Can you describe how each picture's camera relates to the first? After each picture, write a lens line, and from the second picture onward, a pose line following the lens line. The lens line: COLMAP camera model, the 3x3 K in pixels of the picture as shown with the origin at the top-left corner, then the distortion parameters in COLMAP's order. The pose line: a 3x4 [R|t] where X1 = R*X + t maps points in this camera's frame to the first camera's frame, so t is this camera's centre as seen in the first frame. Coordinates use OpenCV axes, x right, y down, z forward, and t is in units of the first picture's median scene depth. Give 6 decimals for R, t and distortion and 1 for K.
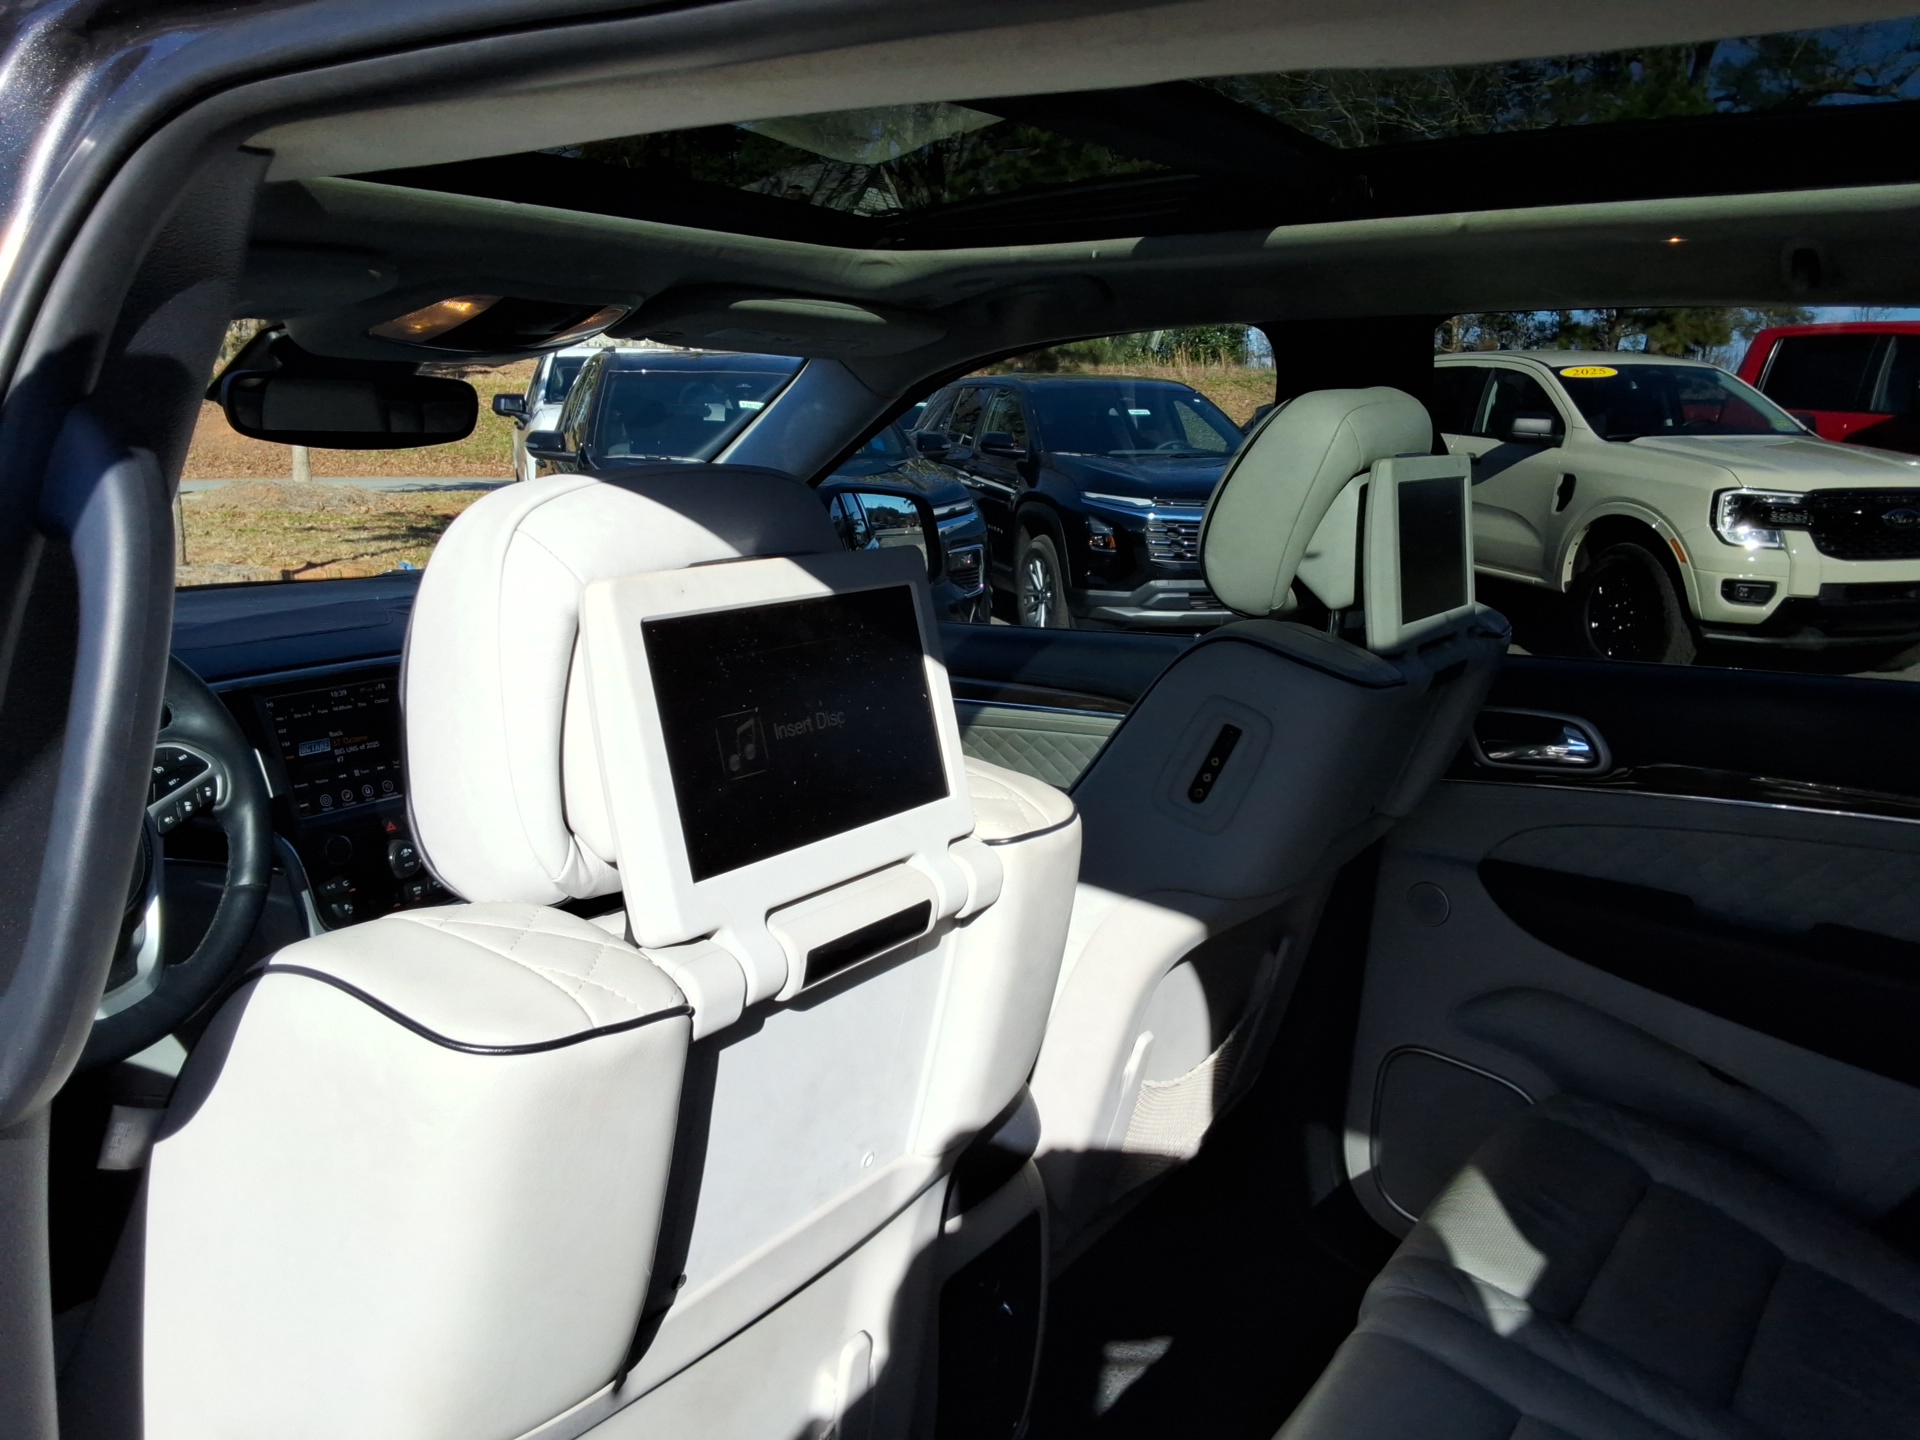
lens RADIAL K [[1515.5, 0, 981.2], [0, 1515.5, 707.6], [0, 0, 1]] dist [0.107294, -0.152837]
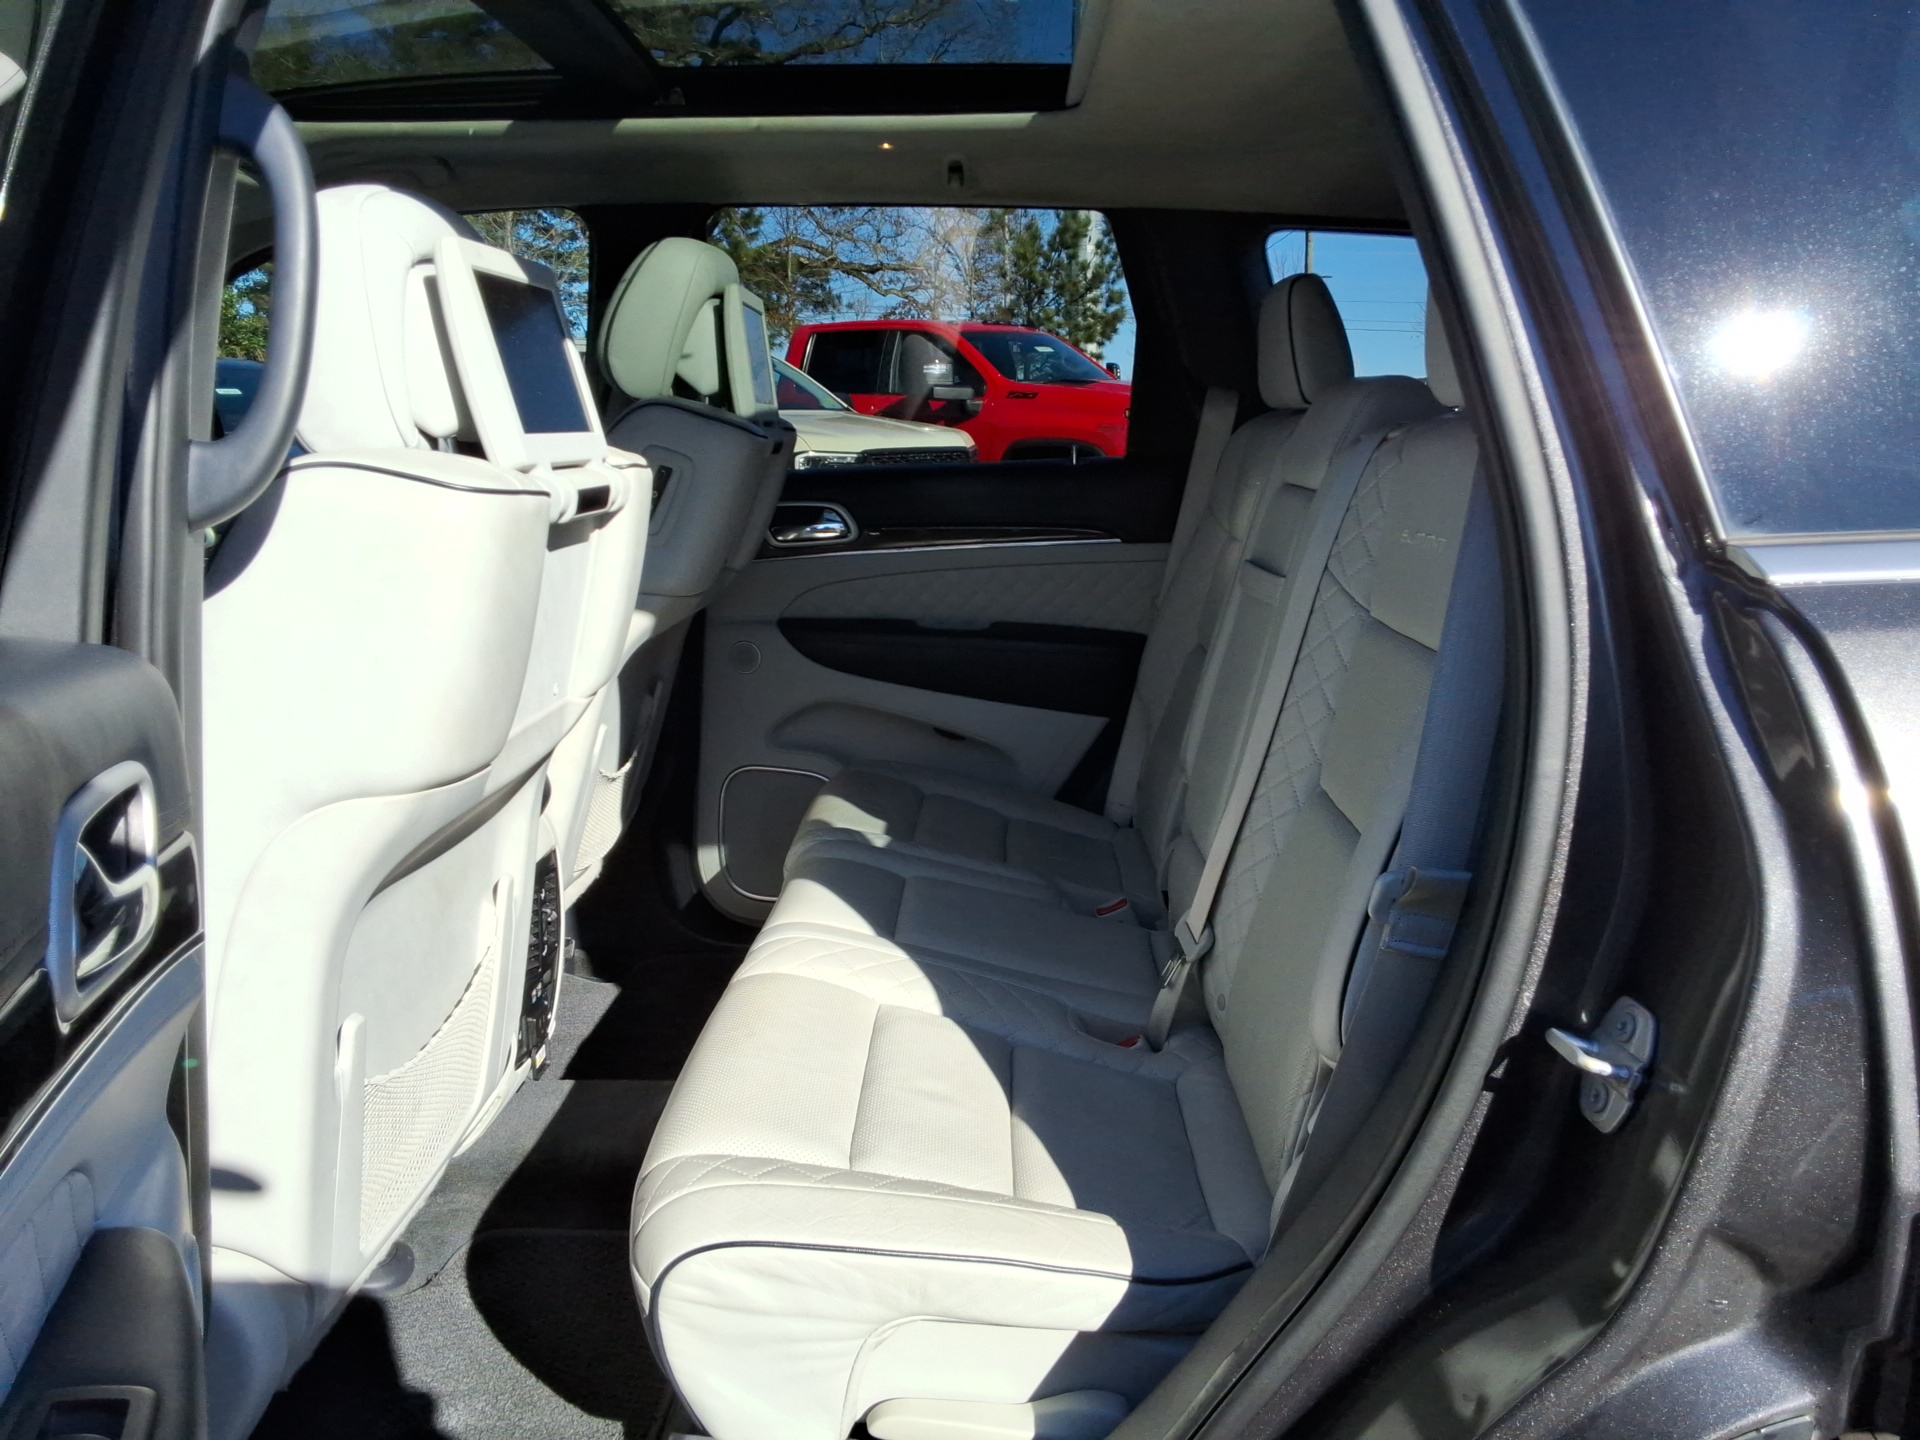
lens RADIAL K [[1508.2, 0, 935.9], [0, 1508.2, 722.8], [0, 0, 1]] dist [0.099499, -0.150194]
pose [[0.848386, -0.120270, 0.515535, -0.281312], [0.117038, 0.992365, 0.038908, 0.167117], [-0.516279, 0.027328, 0.855984, -0.246123]]
